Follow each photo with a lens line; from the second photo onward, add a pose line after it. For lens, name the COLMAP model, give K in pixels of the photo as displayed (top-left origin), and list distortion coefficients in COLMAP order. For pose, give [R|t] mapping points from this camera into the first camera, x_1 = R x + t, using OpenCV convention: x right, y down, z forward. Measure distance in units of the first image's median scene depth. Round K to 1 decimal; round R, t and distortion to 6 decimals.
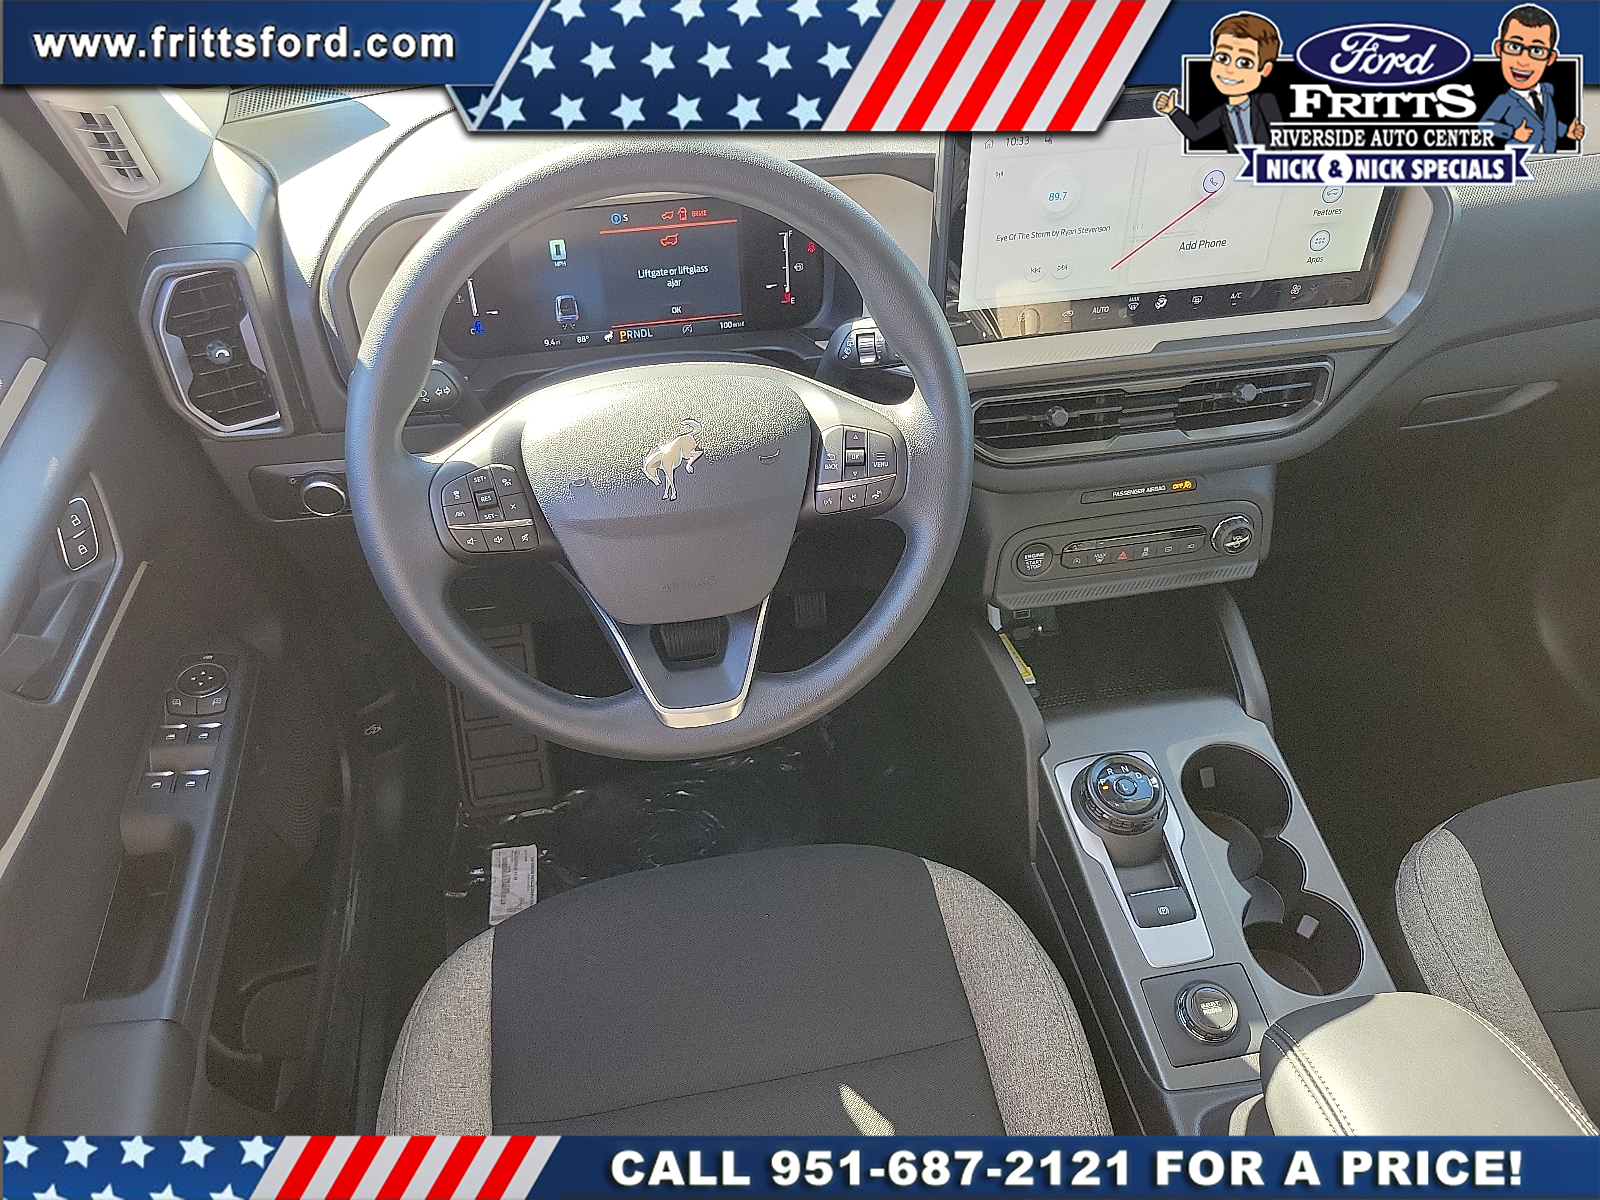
lens RADIAL K [[1205.3, 0, 786.8], [0, 1205.3, 608.2], [0, 0, 1]] dist [0.004119, -0.004356]
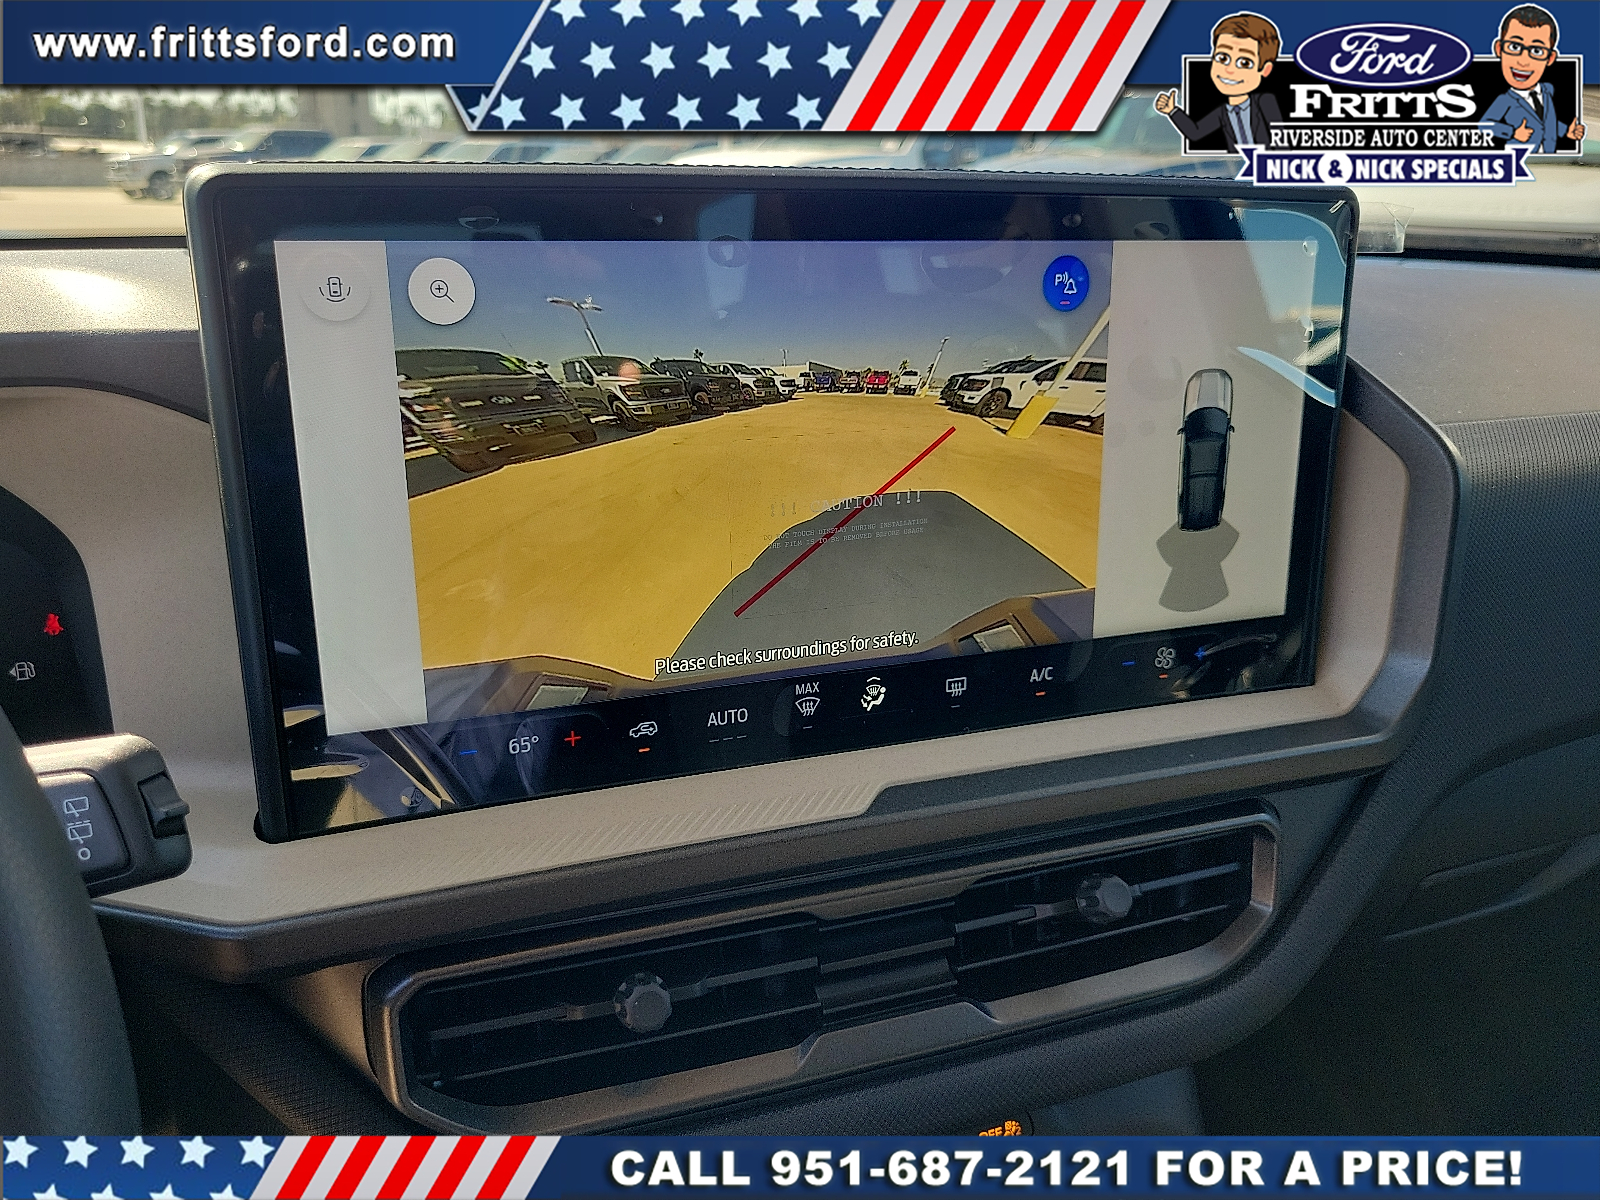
lens RADIAL K [[1205.3, 0, 786.8], [0, 1205.3, 608.2], [0, 0, 1]] dist [0.004119, -0.004356]
pose [[0.985092, -0.036051, 0.168210, 0.202974], [0.103088, 0.906496, -0.409435, -0.108786], [-0.137721, 0.420672, 0.896699, 0.592154]]
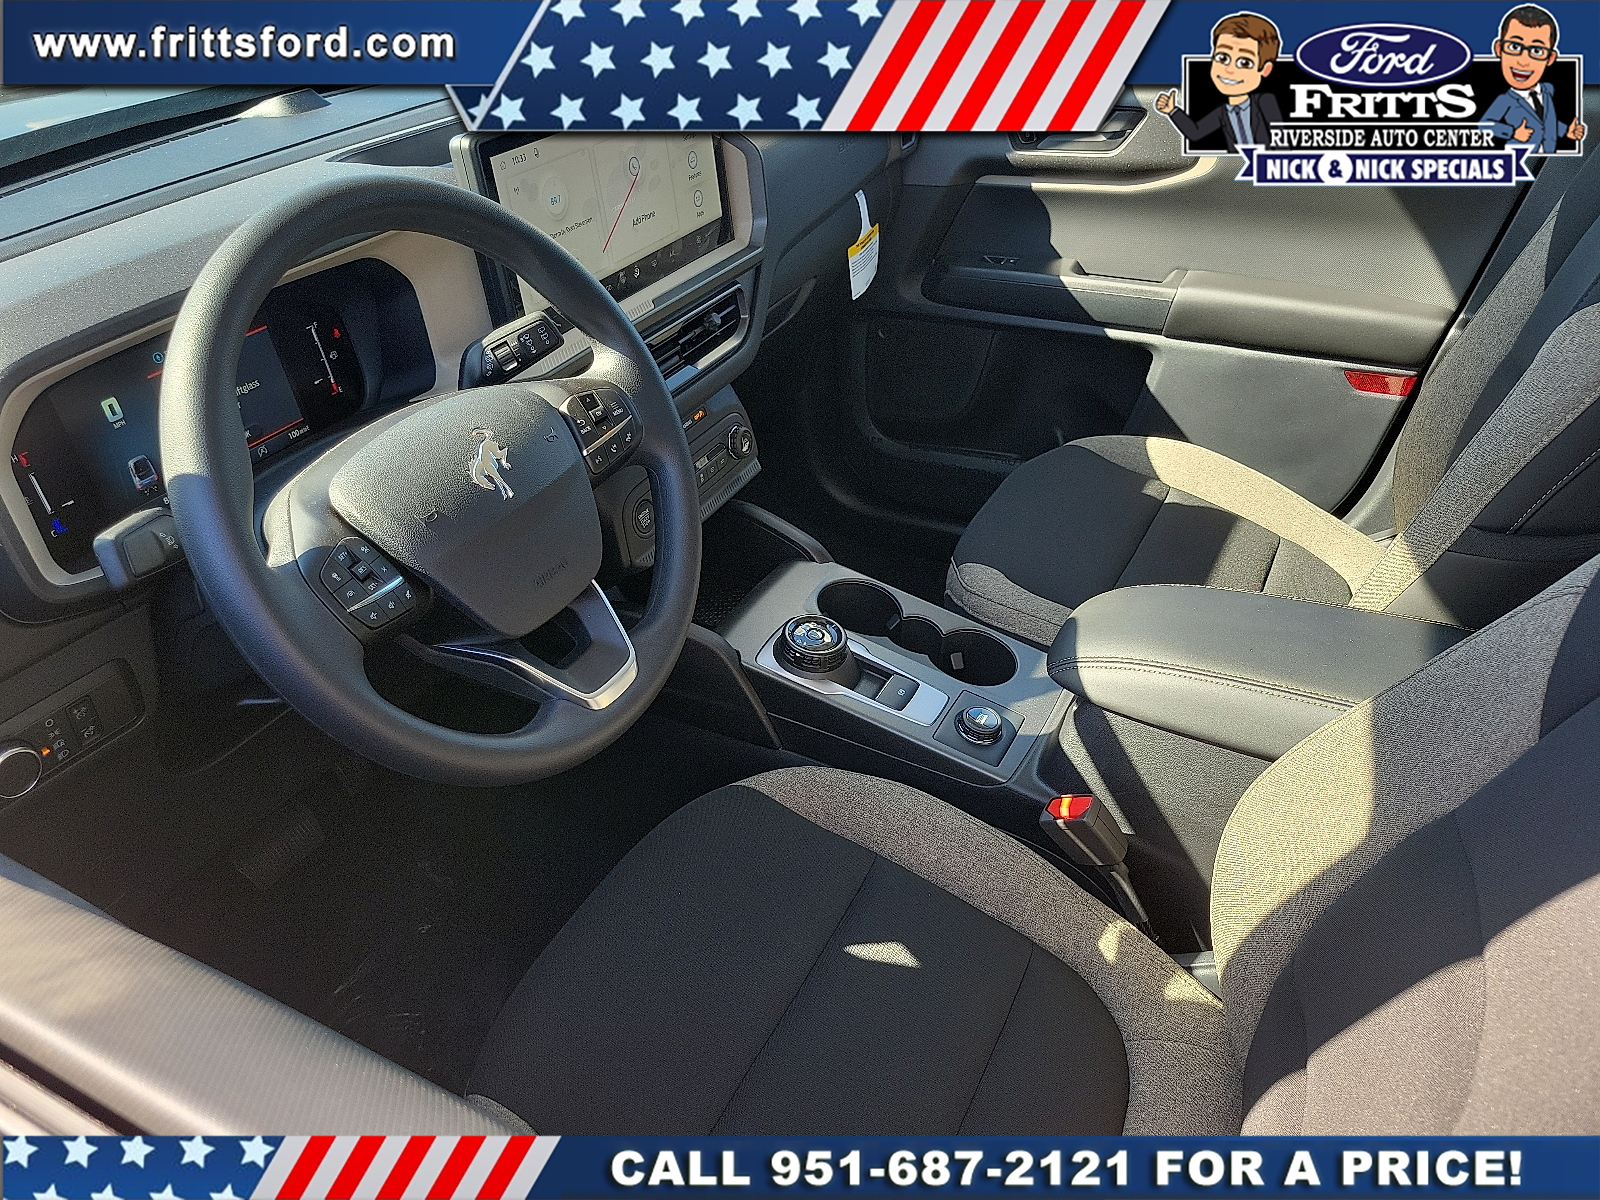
lens RADIAL K [[1205.3, 0, 786.8], [0, 1205.3, 608.2], [0, 0, 1]] dist [0.004119, -0.004356]
pose [[0.622810, -0.445437, 0.643190, -0.509568], [0.545162, 0.836742, 0.051592, 0.049099], [-0.561165, 0.318511, 0.763966, 0.088571]]
